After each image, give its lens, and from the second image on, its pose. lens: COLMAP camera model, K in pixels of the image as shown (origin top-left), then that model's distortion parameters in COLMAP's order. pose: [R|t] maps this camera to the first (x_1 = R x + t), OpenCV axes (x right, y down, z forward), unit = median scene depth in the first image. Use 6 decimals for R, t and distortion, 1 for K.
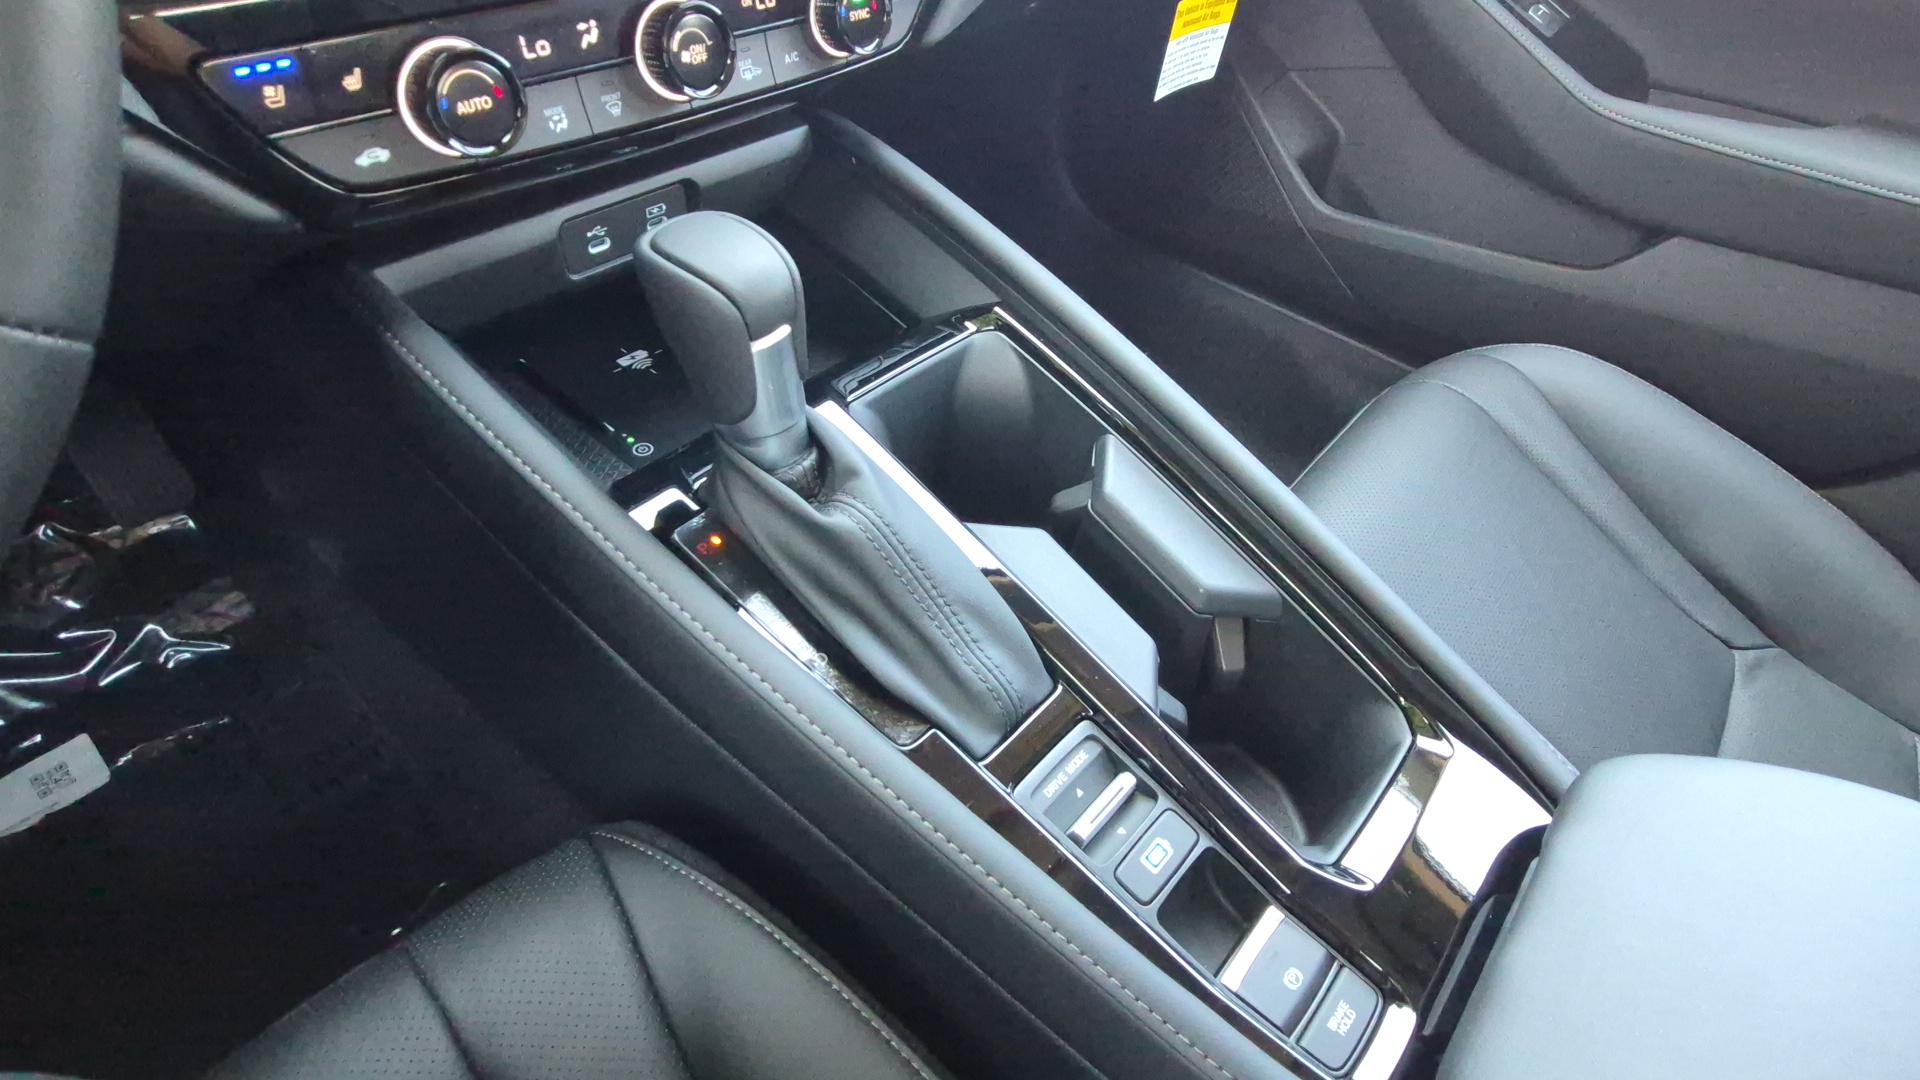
lens RADIAL K [[1028.7, 0, 967.9], [0, 1028.7, 518.1], [0, 0, 1]] dist [-0.002539, -0.000926]
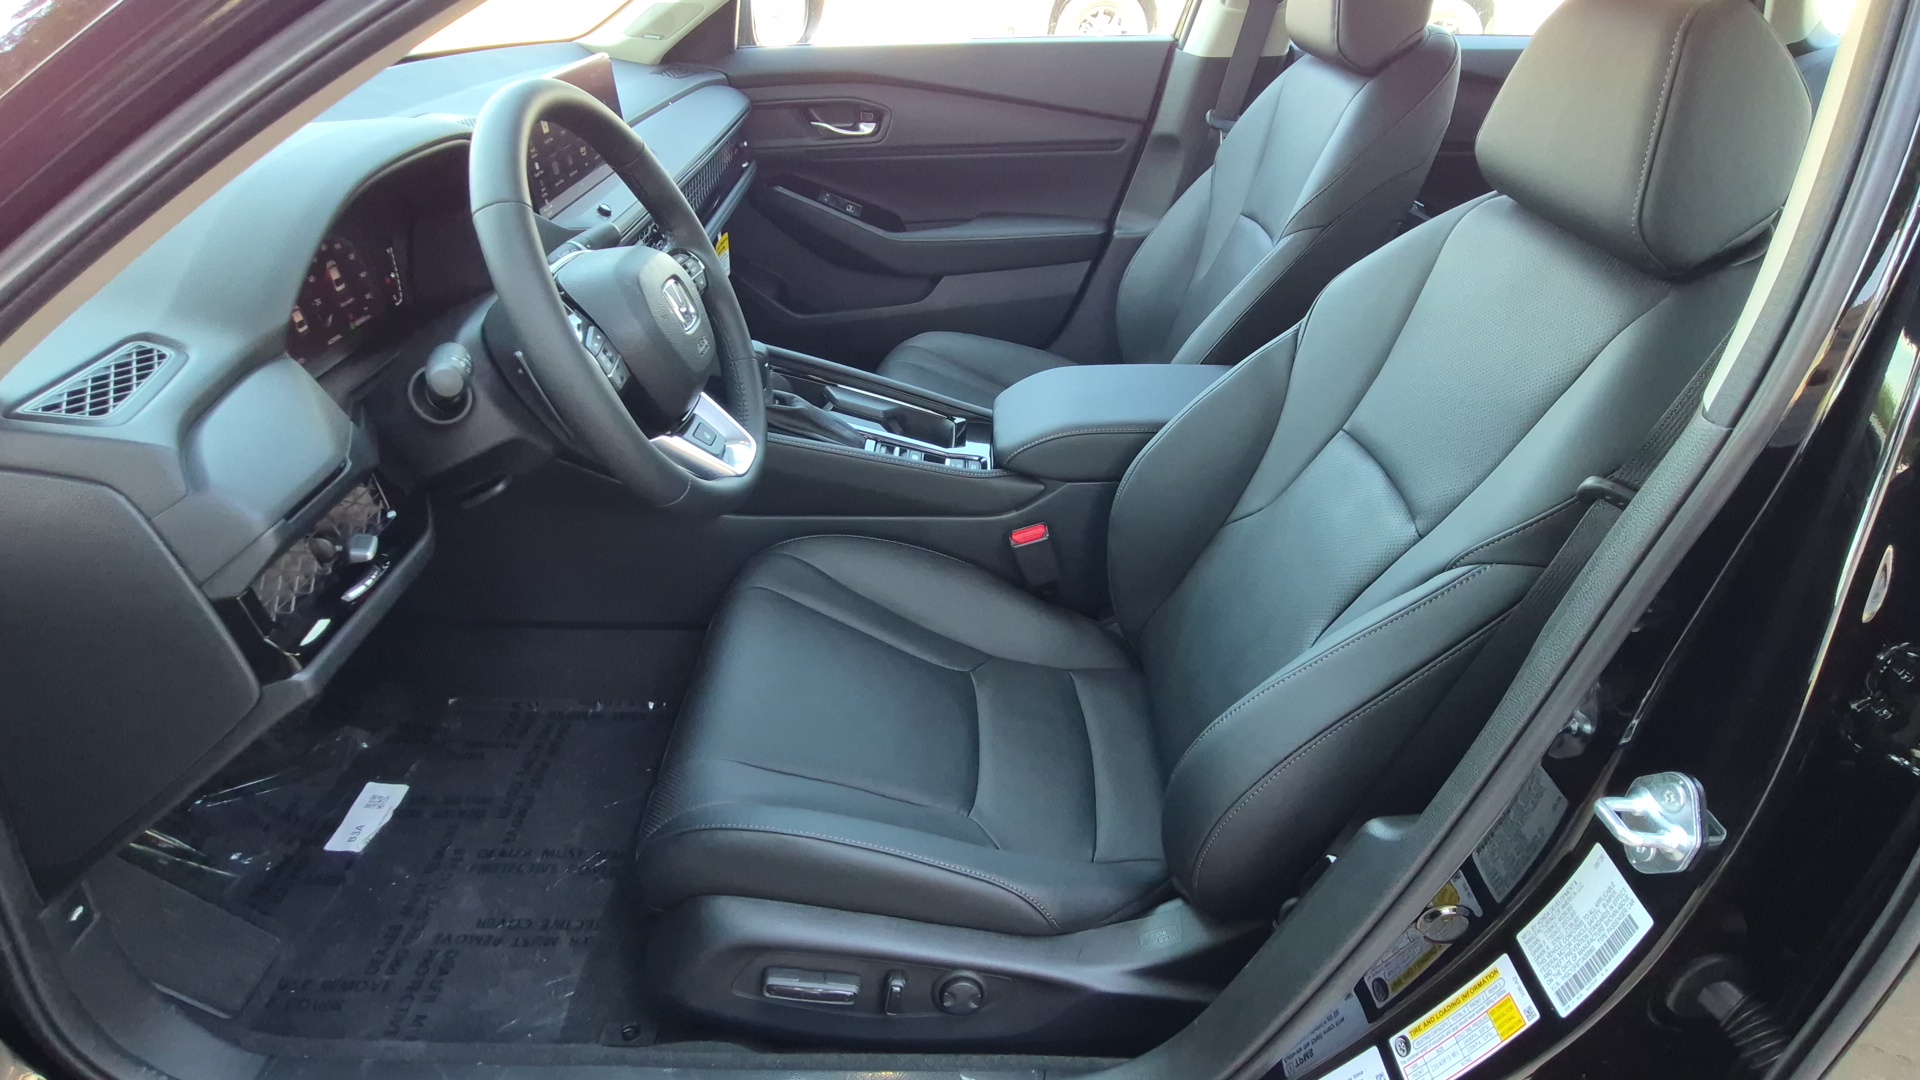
lens RADIAL K [[1028.7, 0, 967.9], [0, 1028.7, 518.1], [0, 0, 1]] dist [-0.002539, -0.000926]
pose [[0.765725, -0.398595, 0.504764, -1.299455], [0.468994, 0.883089, -0.014116, 0.527617], [-0.440124, 0.247540, 0.863142, -1.779949]]
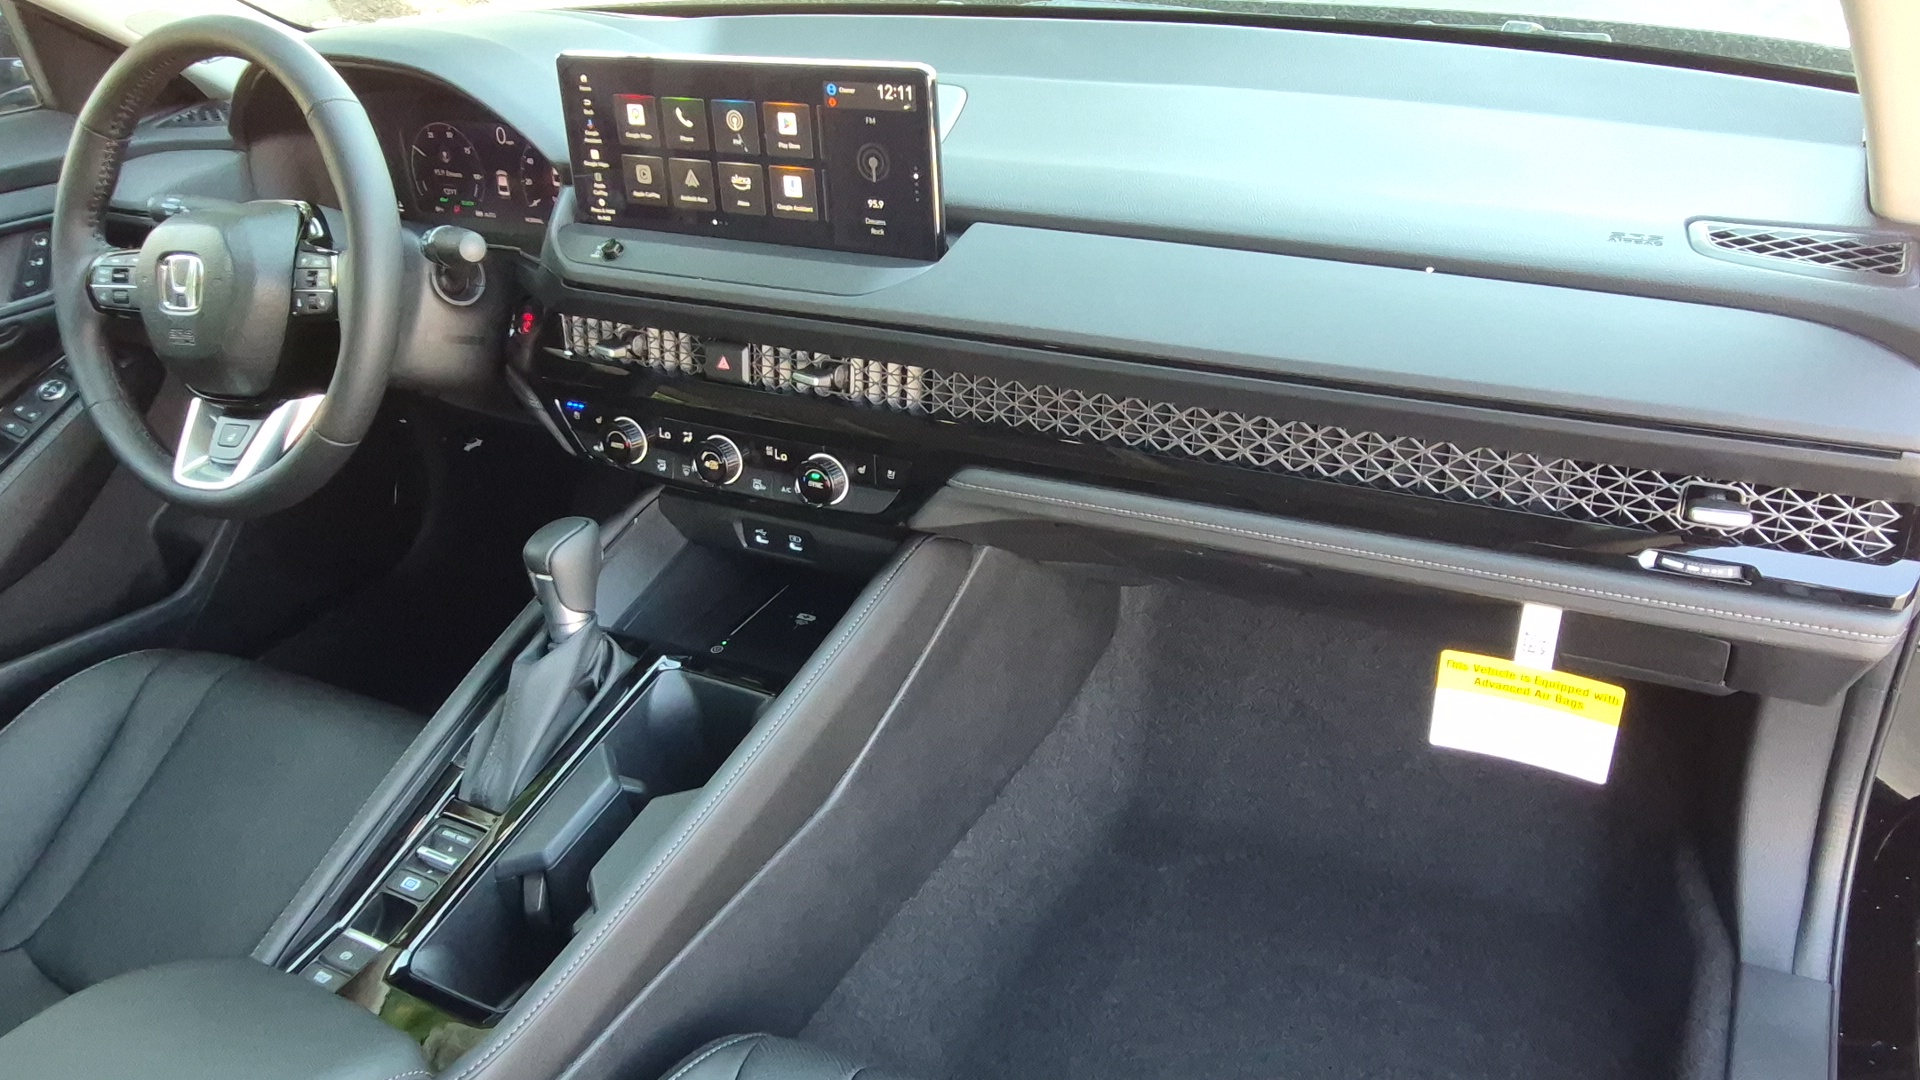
lens RADIAL K [[1394.0, 0, 960.2], [0, 1394.0, 510.4], [0, 0, 1]] dist [-0.019108, 0.053819]
pose [[0.197842, 0.374438, -0.905900, 1.947977], [-0.583350, 0.787674, 0.198171, -1.042397], [0.787757, 0.489250, 0.374264, 0.404523]]
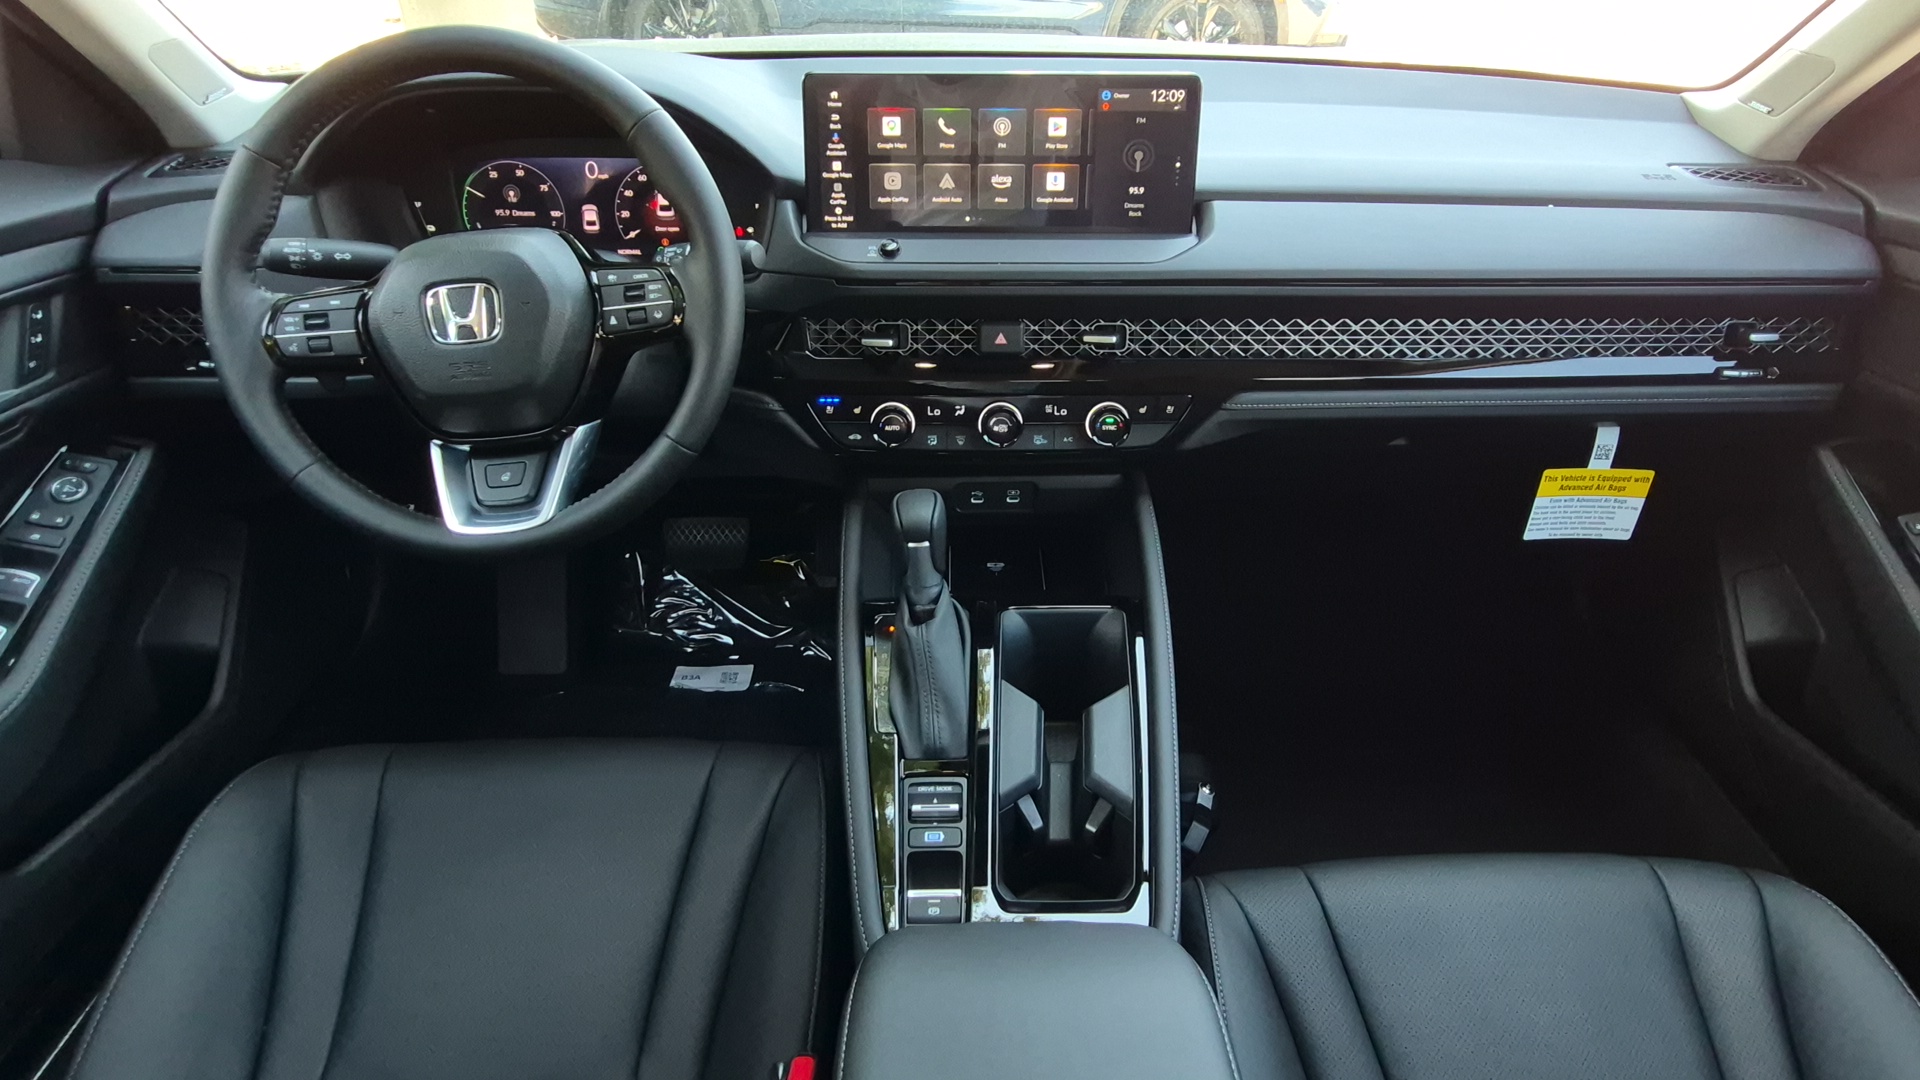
lens RADIAL K [[1158.1, 0, 961.8], [0, 1158.1, 512.9], [0, 0, 1]] dist [-0.004767, 0.002045]
pose [[0.655042, 0.277453, -0.702809, 1.294527], [-0.461162, 0.883612, -0.080990, -0.055294], [0.598539, 0.377160, 0.706754, -0.627823]]
